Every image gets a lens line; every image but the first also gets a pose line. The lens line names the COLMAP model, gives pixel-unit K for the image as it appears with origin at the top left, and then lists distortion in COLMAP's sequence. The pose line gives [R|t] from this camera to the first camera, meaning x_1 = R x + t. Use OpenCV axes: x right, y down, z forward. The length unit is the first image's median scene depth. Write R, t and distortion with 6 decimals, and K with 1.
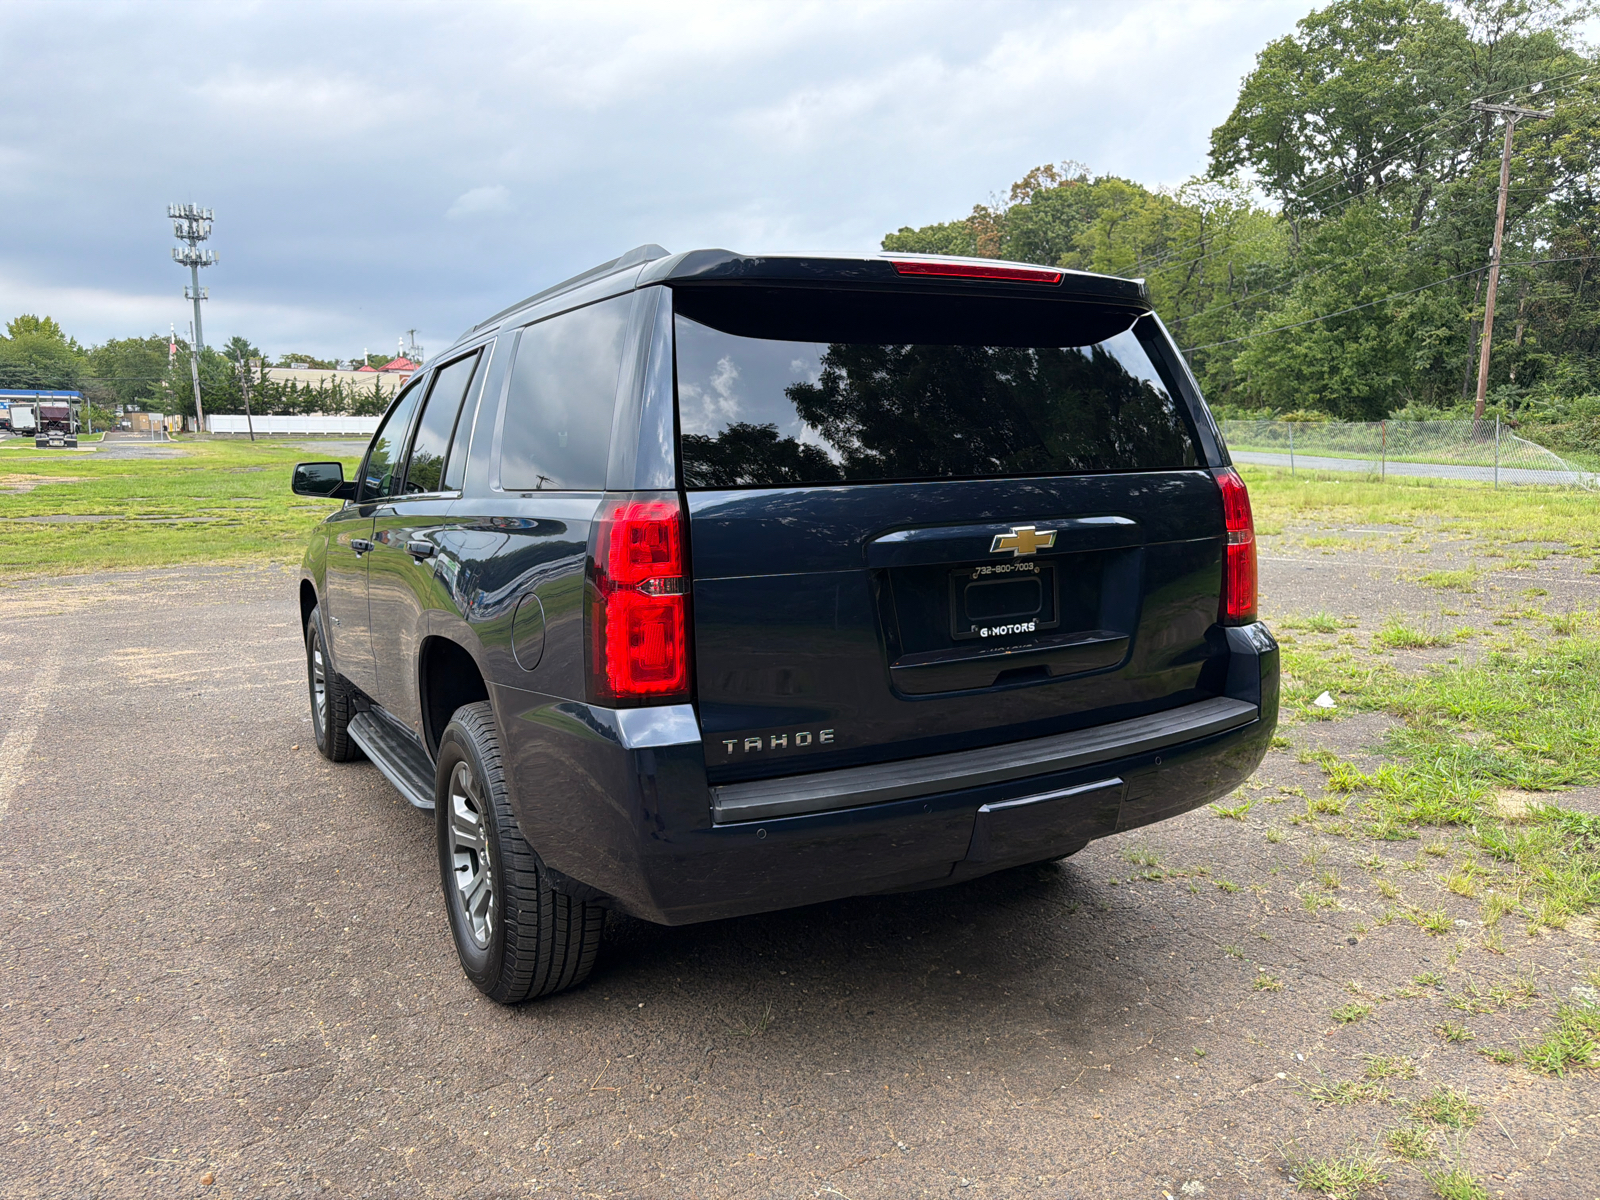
lens RADIAL K [[1138.3, 0, 801.3], [0, 1138.3, 605.6], [0, 0, 1]] dist [0.028756, -0.040016]
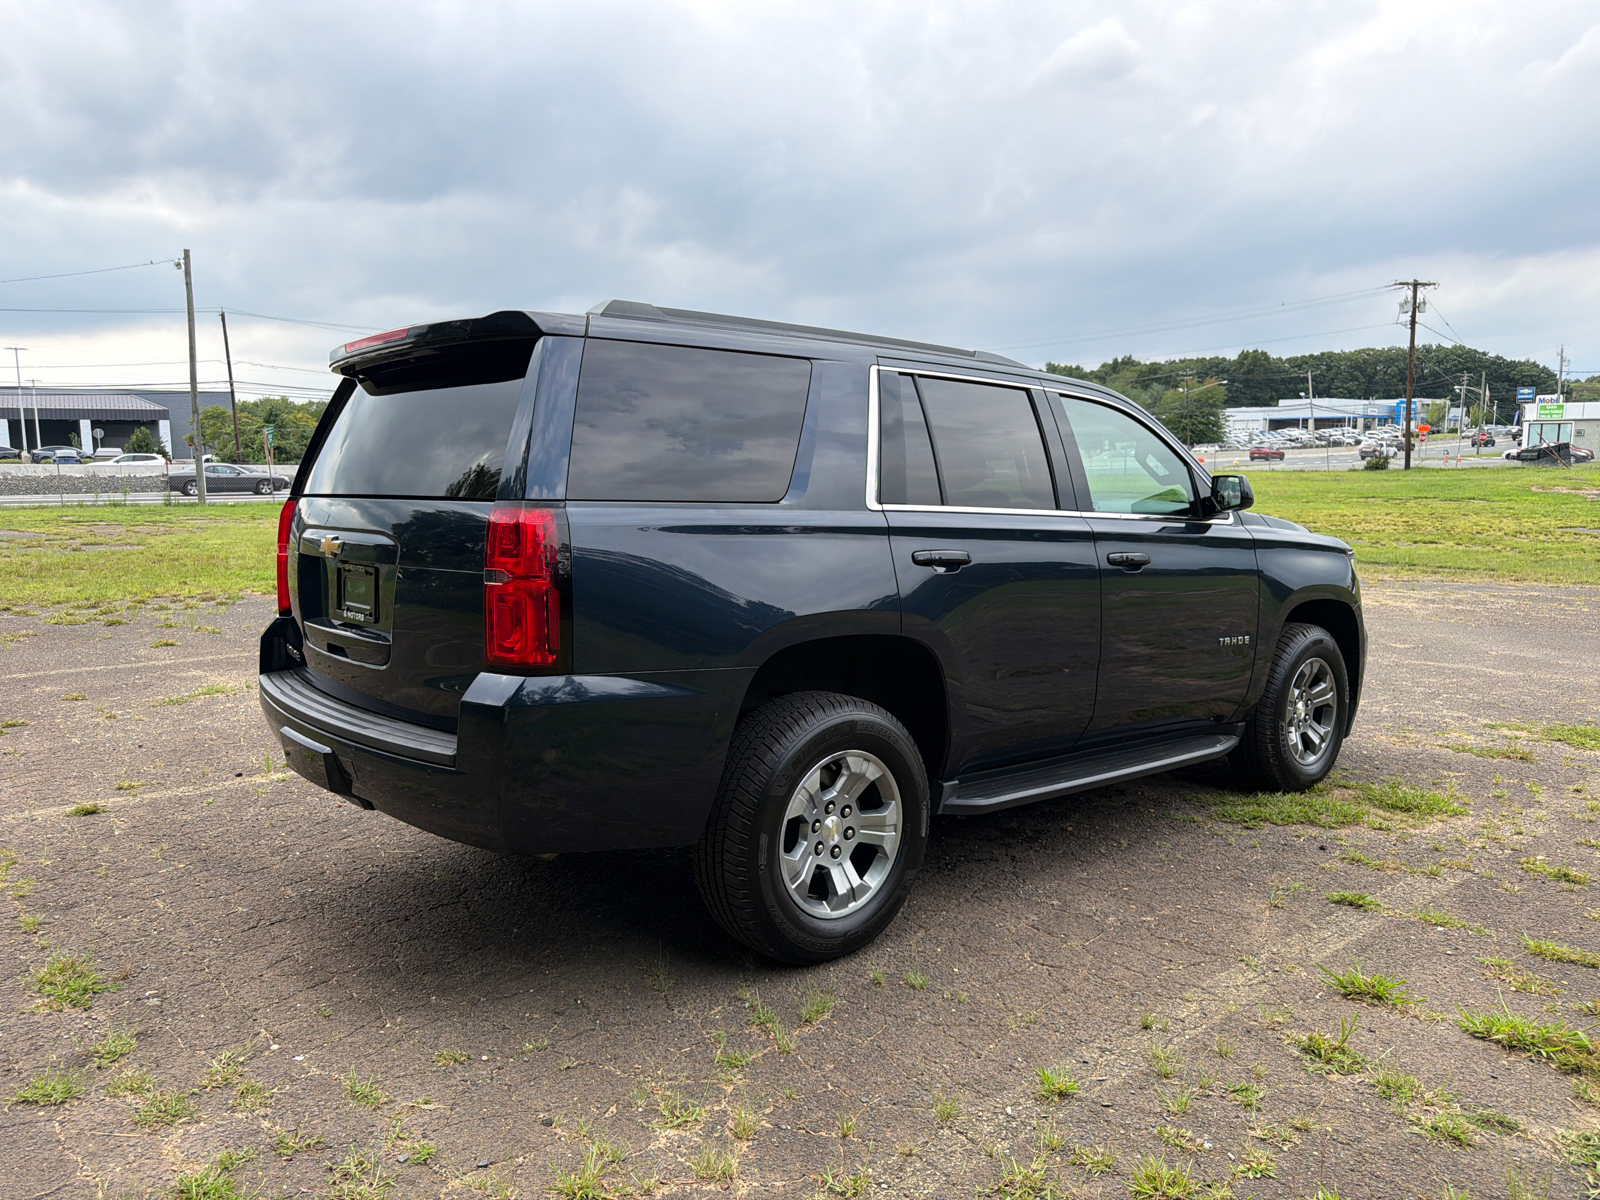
lens RADIAL K [[1138.3, 0, 801.3], [0, 1138.3, 605.6], [0, 0, 1]] dist [0.028756, -0.040016]
pose [[0.184806, 0.124494, -0.974858, 0.074448], [-0.131541, 0.986152, 0.101000, -0.009061], [0.973932, 0.109569, 0.198623, 0.059586]]
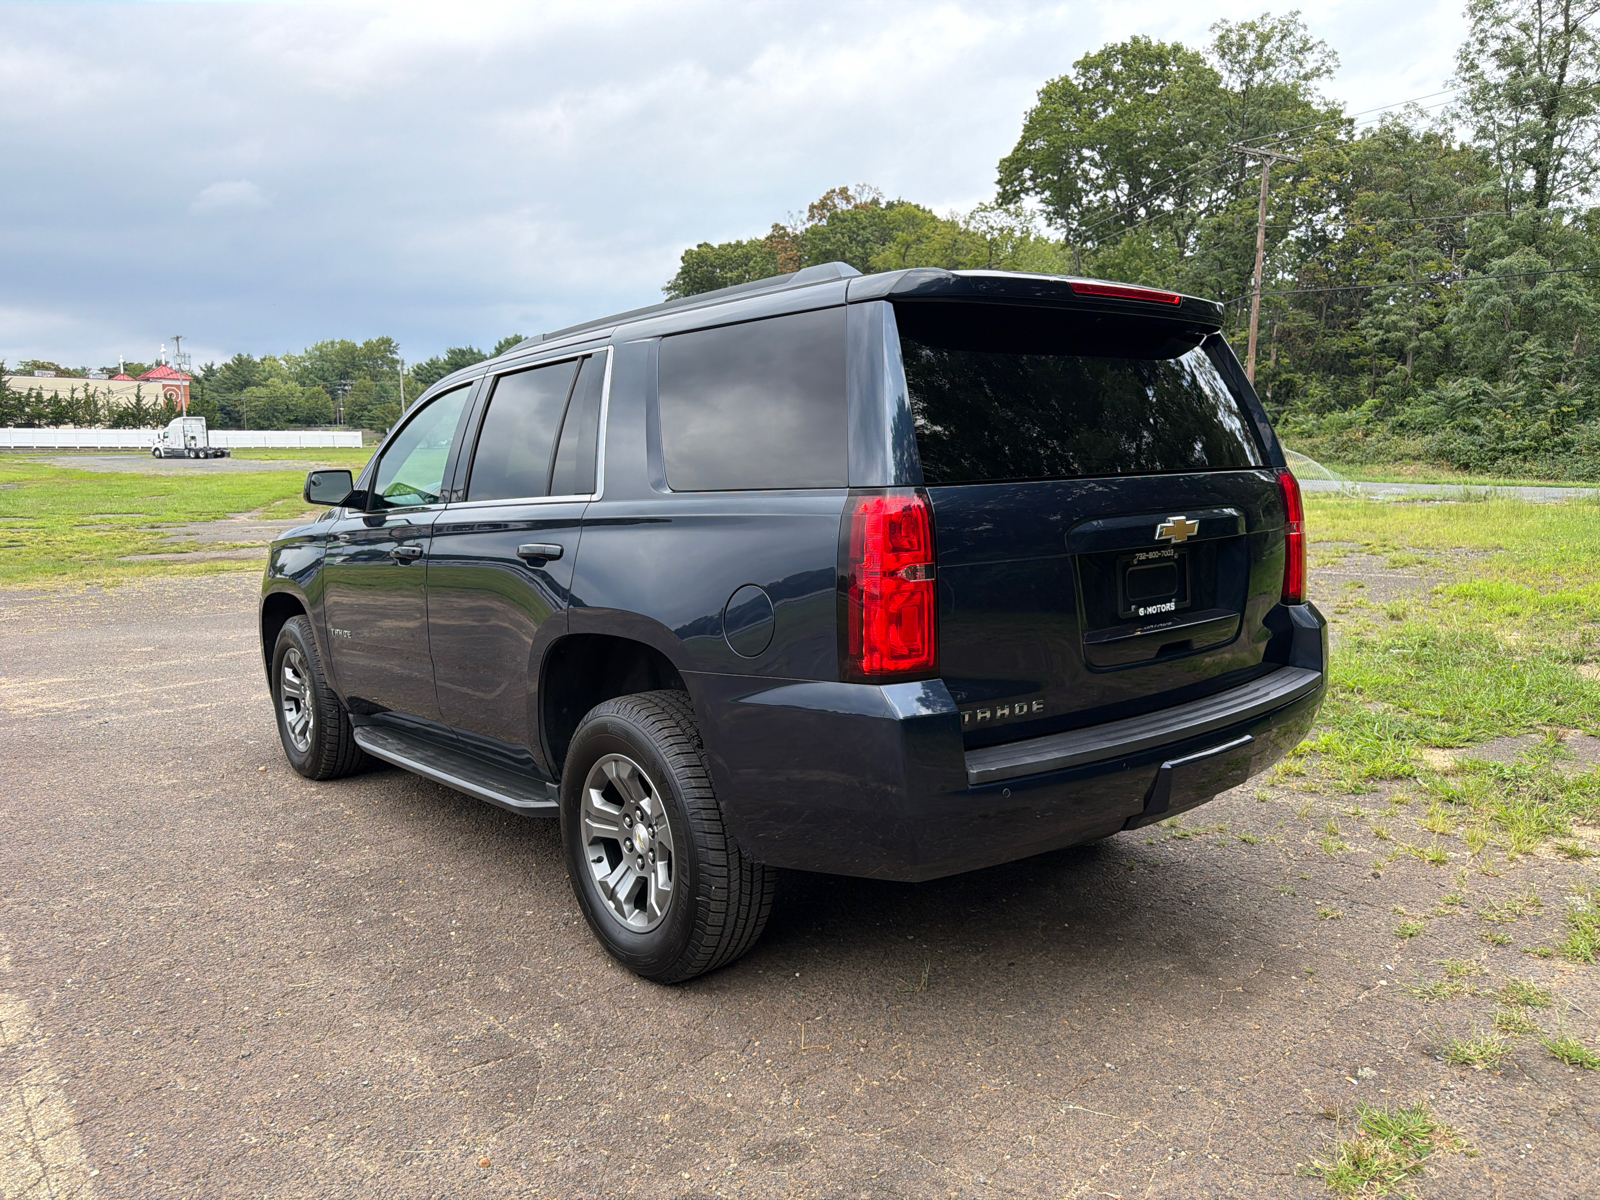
lens RADIAL K [[1138.3, 0, 801.3], [0, 1138.3, 605.6], [0, 0, 1]] dist [0.028756, -0.040016]
pose [[0.984352, -0.024820, 0.174456, -0.017588], [0.026935, 0.999590, -0.009762, 0.000944], [-0.174142, 0.014308, 0.984617, -0.002767]]
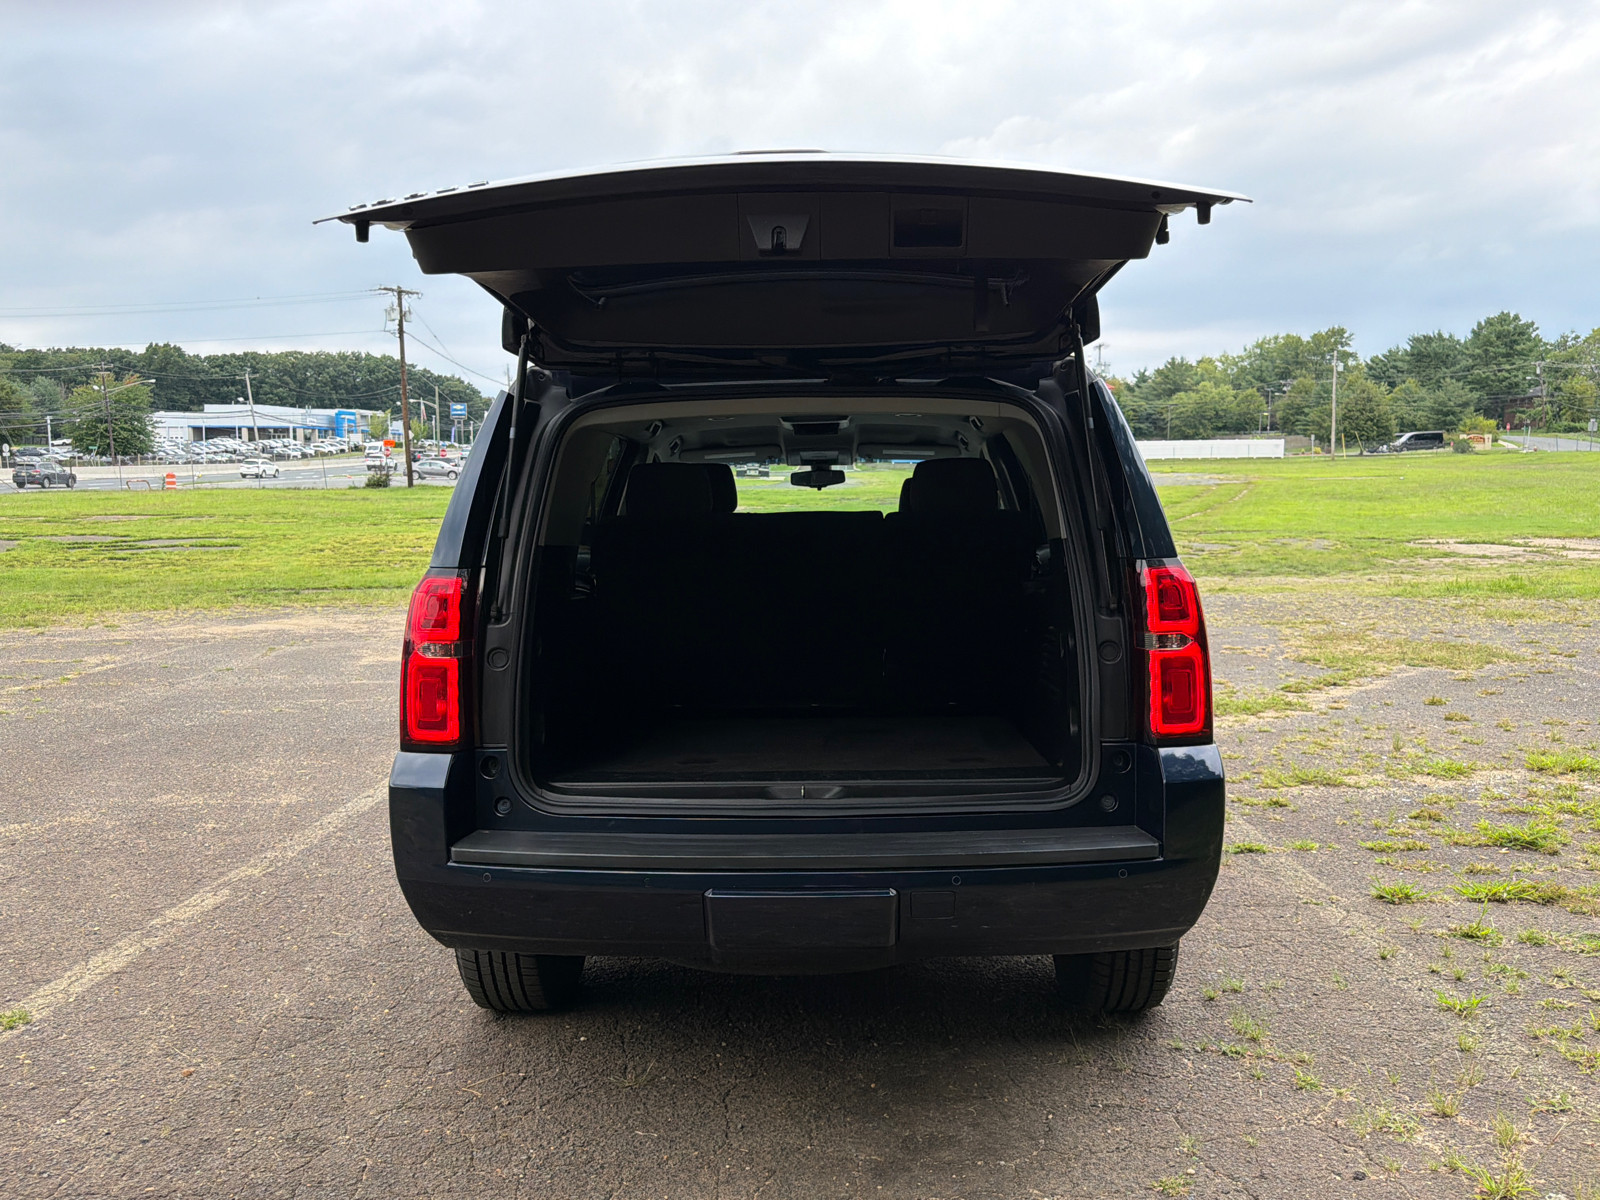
lens RADIAL K [[1321.4, 0, 803.5], [0, 1321.4, 607.2], [0, 0, 1]] dist [0.070142, -0.131515]
pose [[0.848380, 0.054695, -0.526555, 0.037581], [-0.073962, 0.997139, -0.015591, -0.002786], [0.524196, 0.052172, 0.849998, 0.001472]]
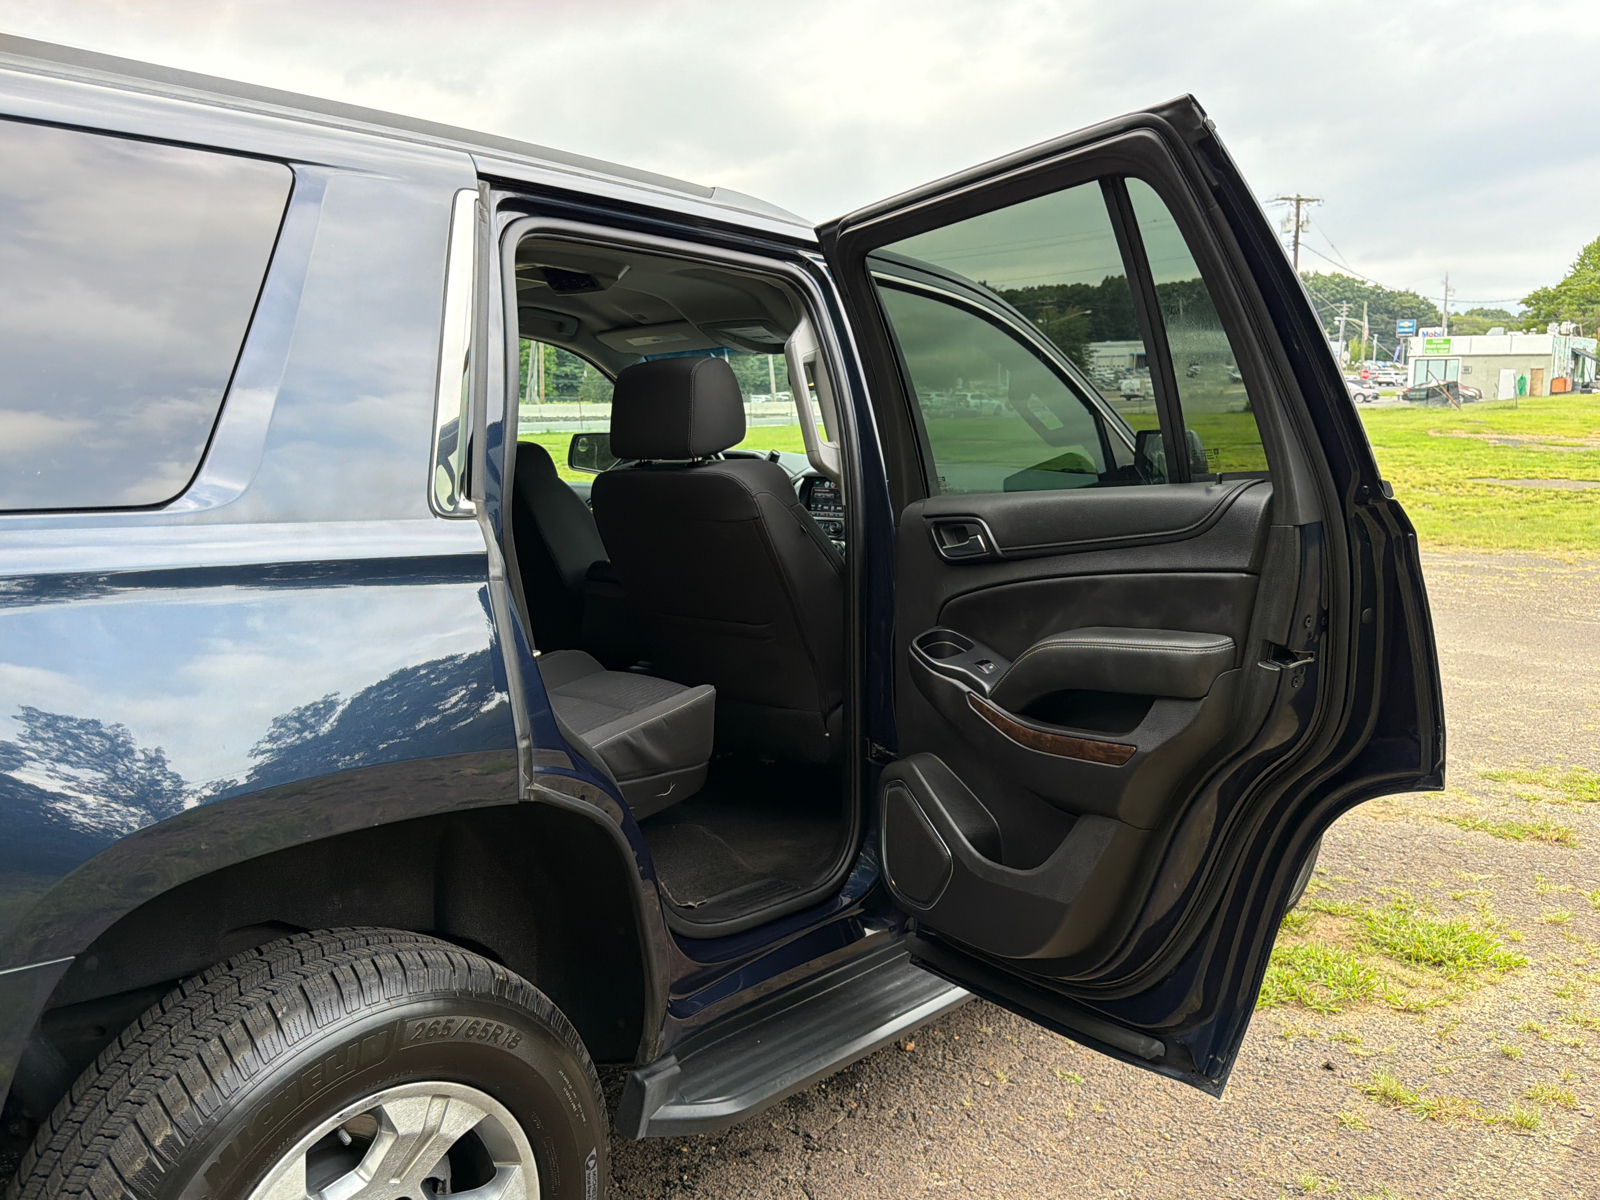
lens RADIAL K [[1321.4, 0, 803.5], [0, 1321.4, 607.2], [0, 0, 1]] dist [0.070142, -0.131515]
pose [[0.323214, 0.146083, -0.934983, 0.045725], [-0.126973, 0.985774, 0.110126, -0.011017], [0.937769, 0.083124, 0.337164, 0.073024]]
